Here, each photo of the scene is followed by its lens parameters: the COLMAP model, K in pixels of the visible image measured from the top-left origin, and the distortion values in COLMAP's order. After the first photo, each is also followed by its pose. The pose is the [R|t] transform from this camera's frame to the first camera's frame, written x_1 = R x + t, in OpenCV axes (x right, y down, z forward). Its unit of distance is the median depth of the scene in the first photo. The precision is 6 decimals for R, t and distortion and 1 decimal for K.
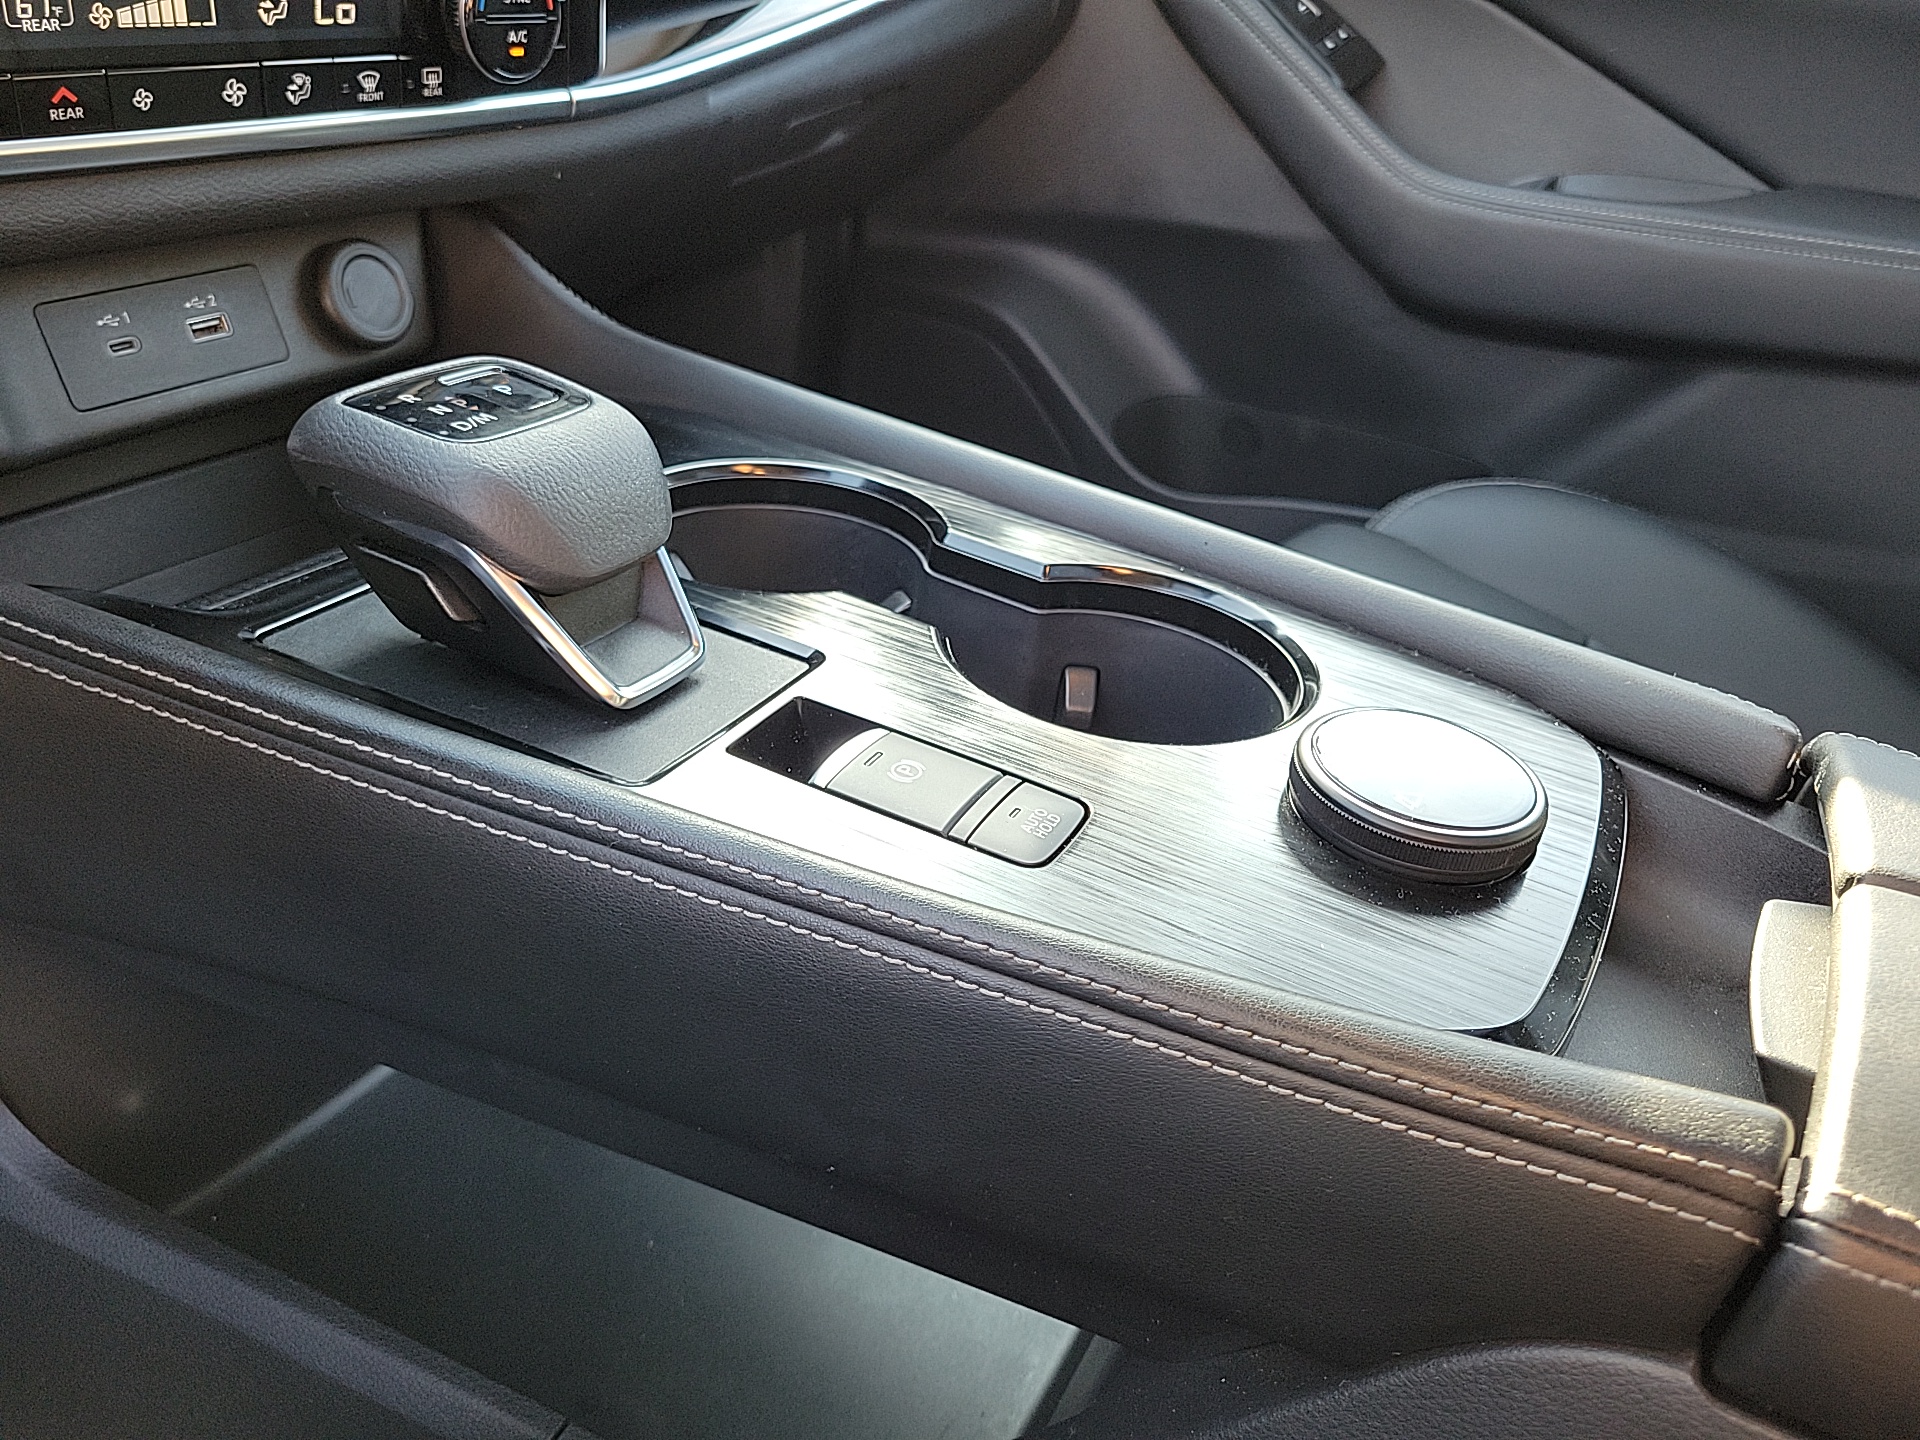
lens RADIAL K [[1493.3, 0, 938.6], [0, 1493.3, 720.5], [0, 0, 1]] dist [0.001825, -0.002301]
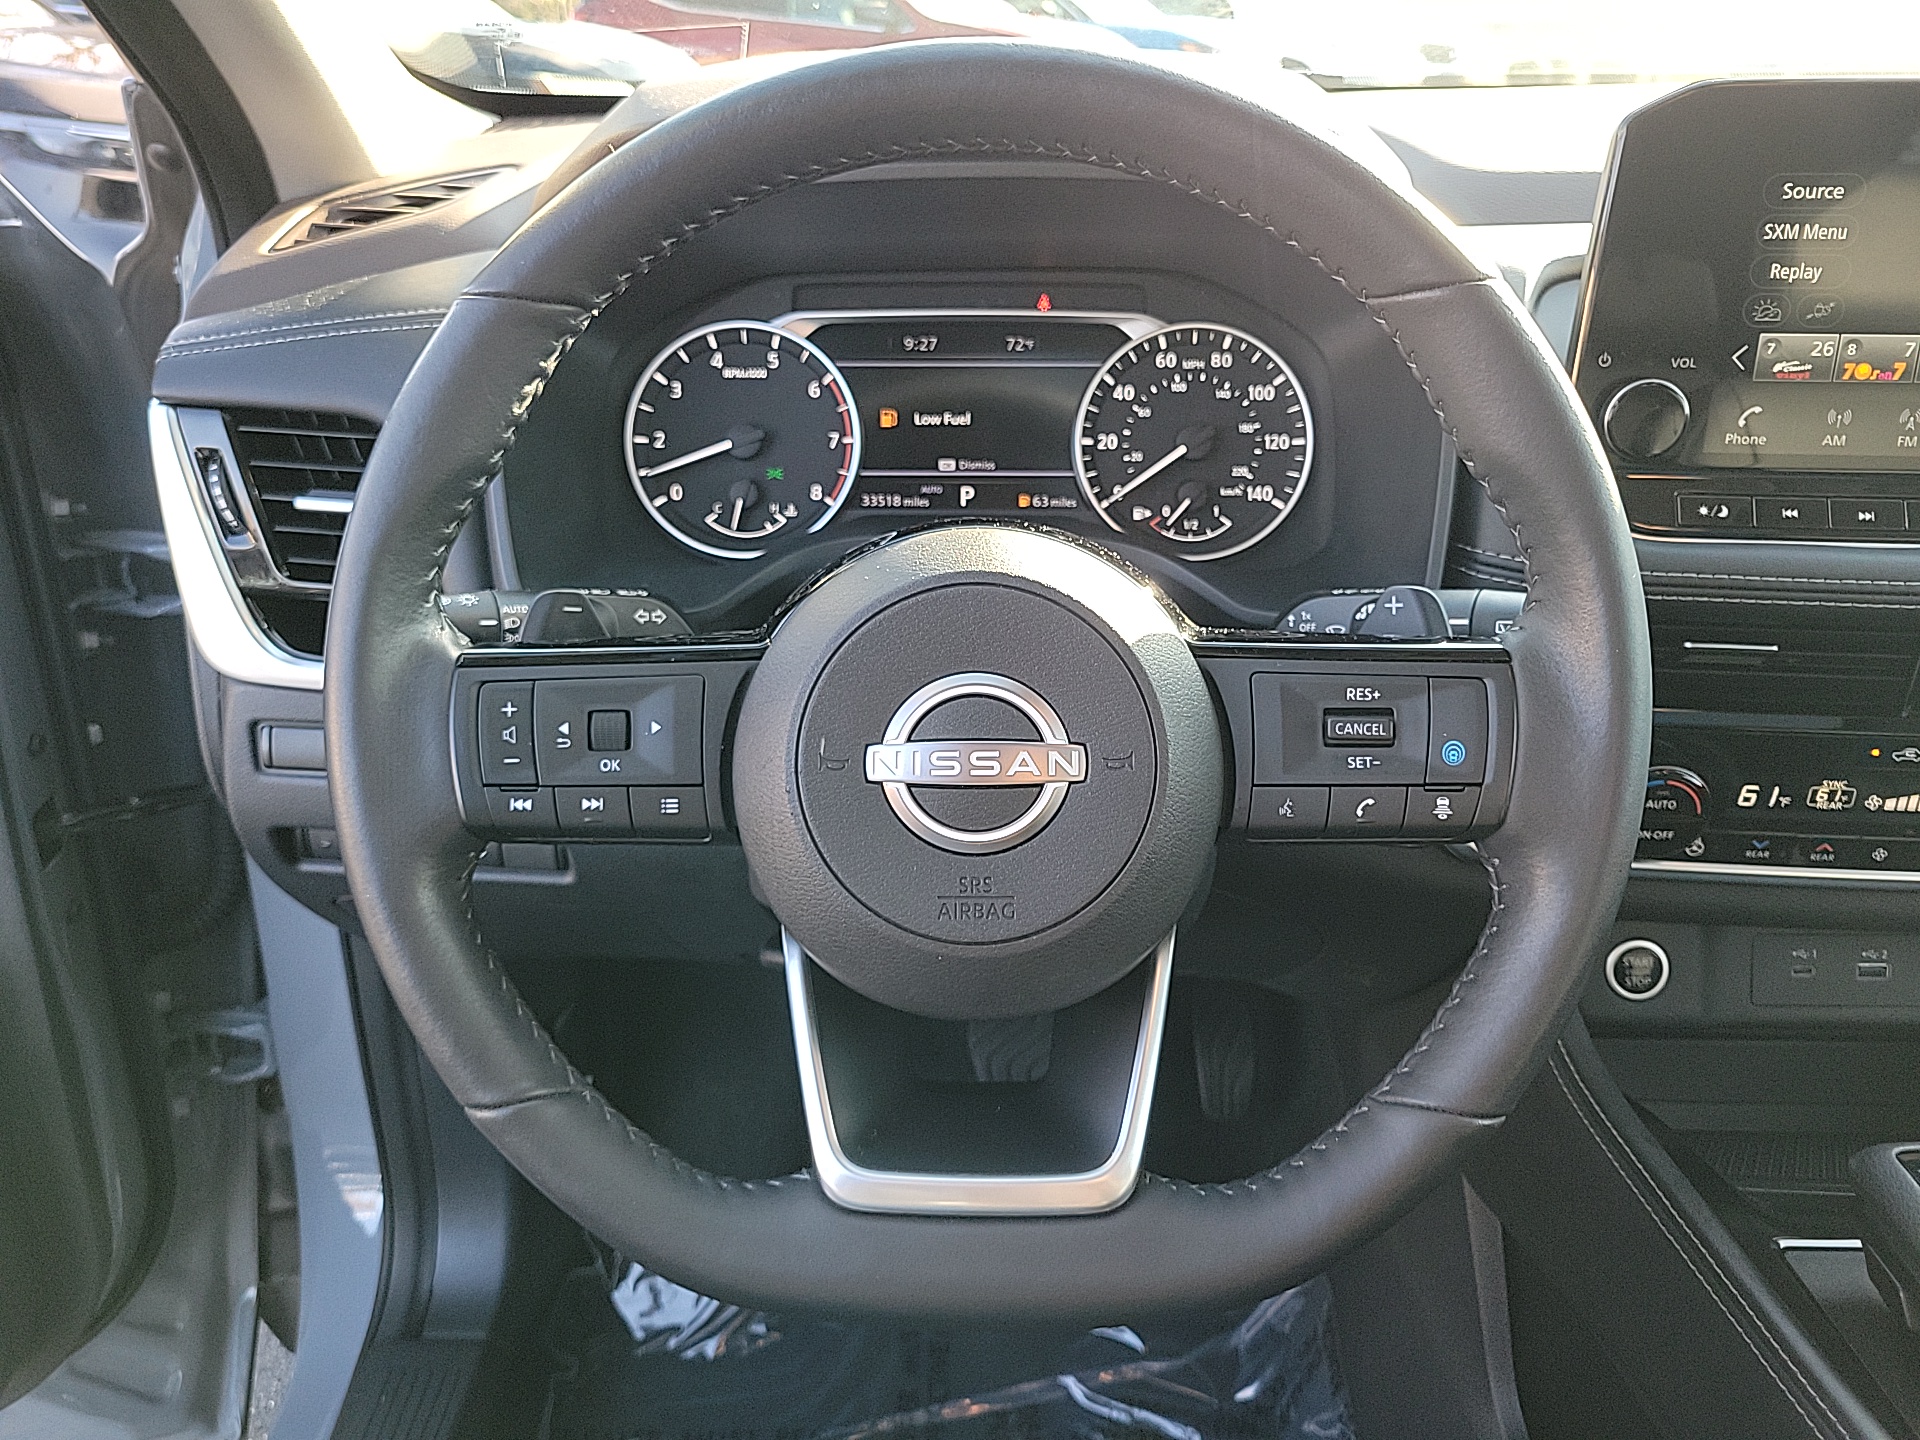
lens RADIAL K [[1461.6, 0, 929.9], [0, 1461.6, 721.2], [0, 0, 1]] dist [0.020905, -0.013298]
pose [[0.453570, 0.250979, -0.855151, 0.255644], [-0.401861, 0.914040, 0.055116, -0.236252], [0.795476, 0.318653, 0.515440, -0.546204]]
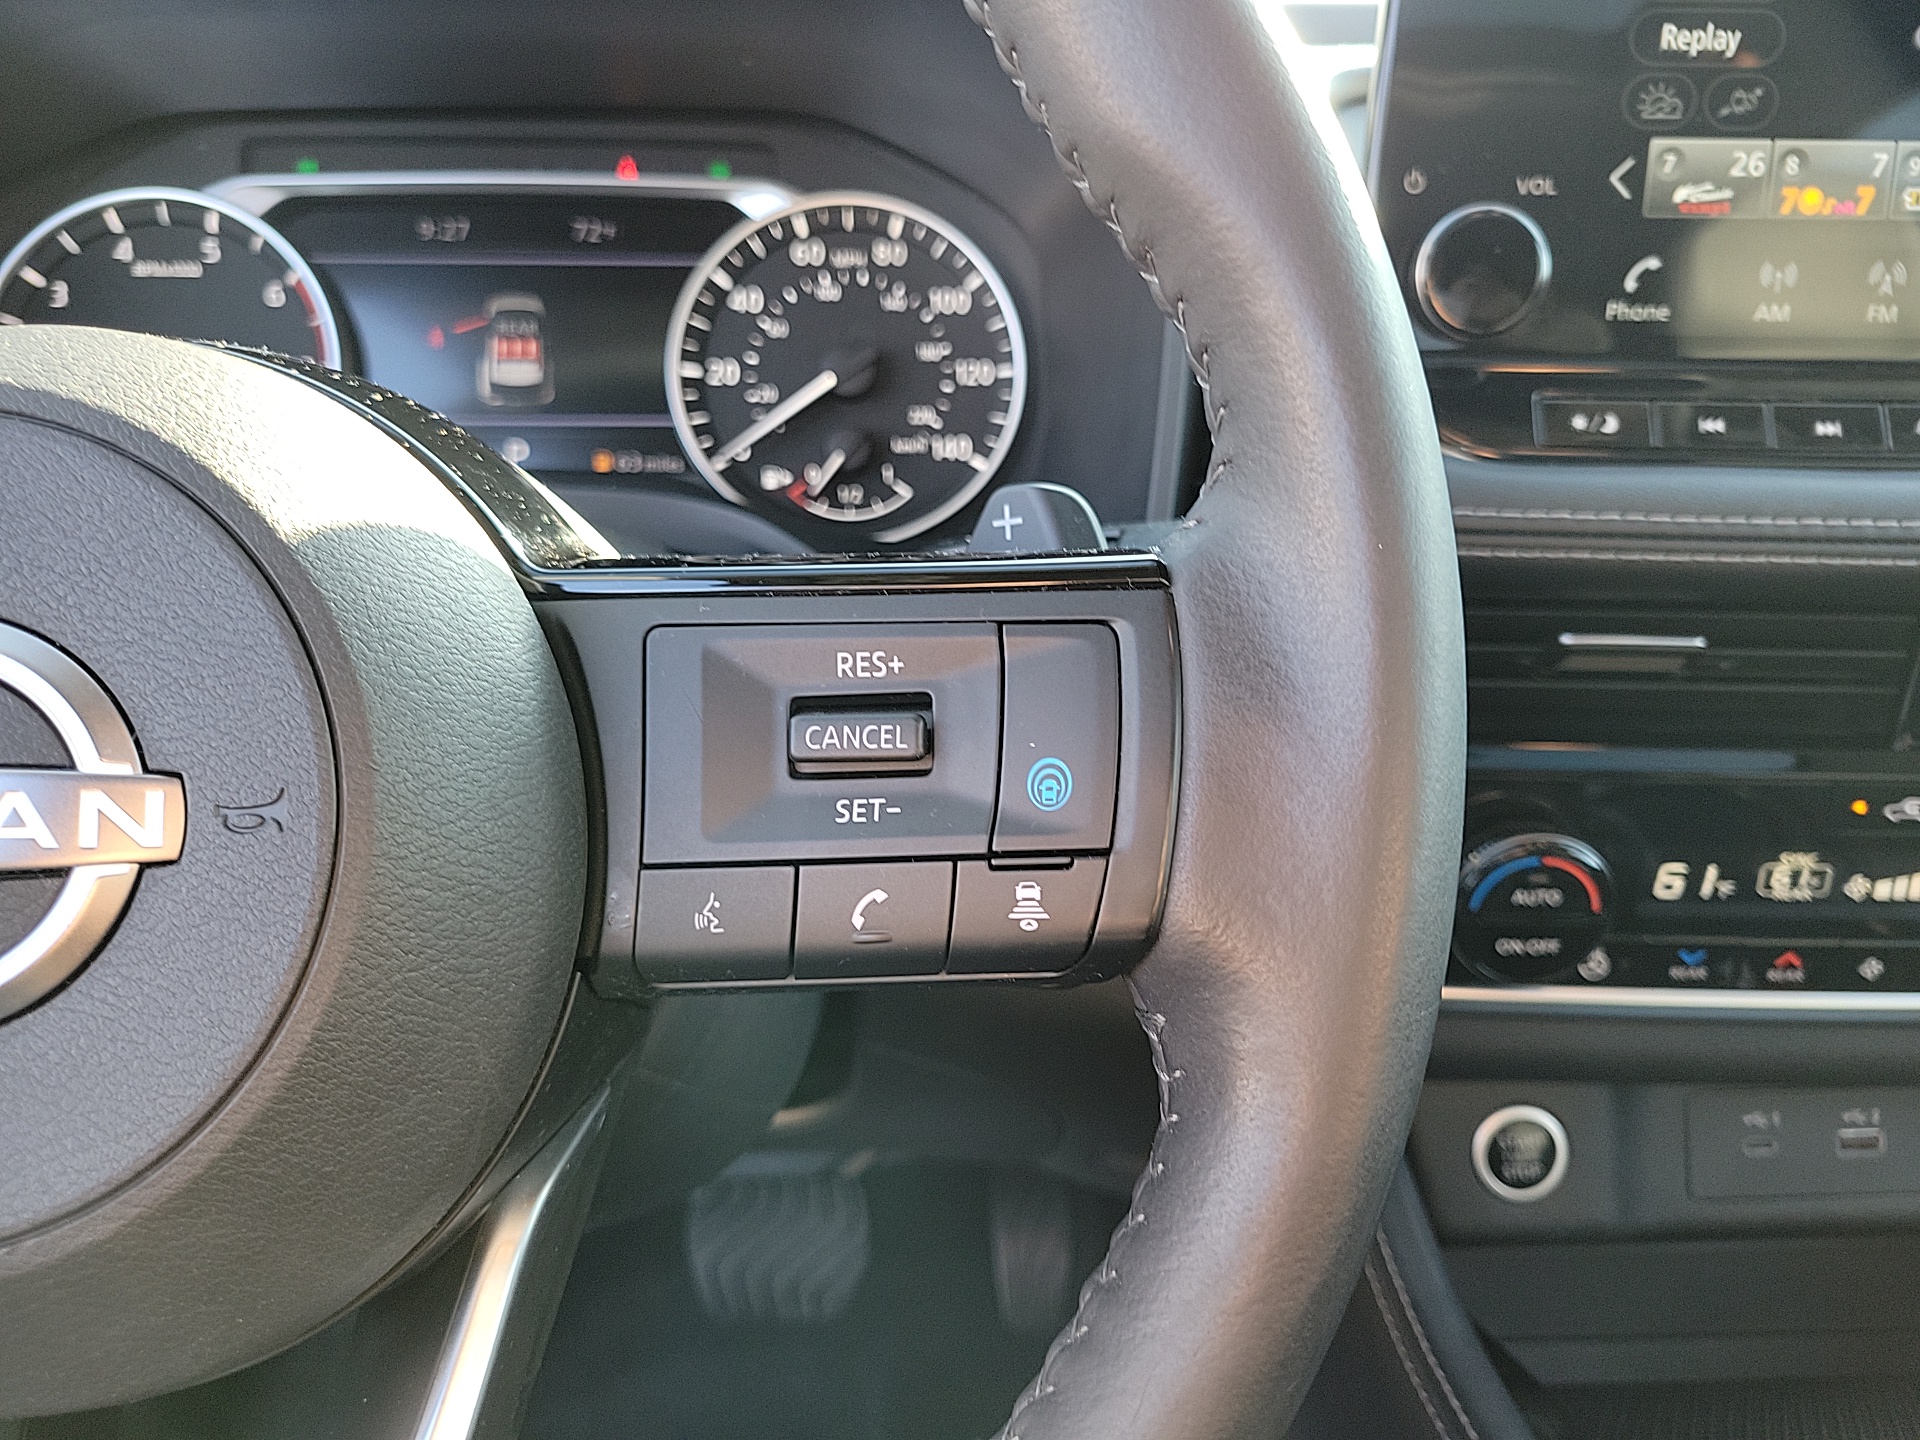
lens RADIAL K [[1485.6, 0, 961.1], [0, 1485.6, 741.5], [0, 0, 1]] dist [0.000328, -0.004195]
pose [[0.514866, 0.187986, -0.836406, -0.066918], [-0.387730, 0.921231, -0.031624, -0.292645], [0.764578, 0.340581, 0.547198, -0.010659]]
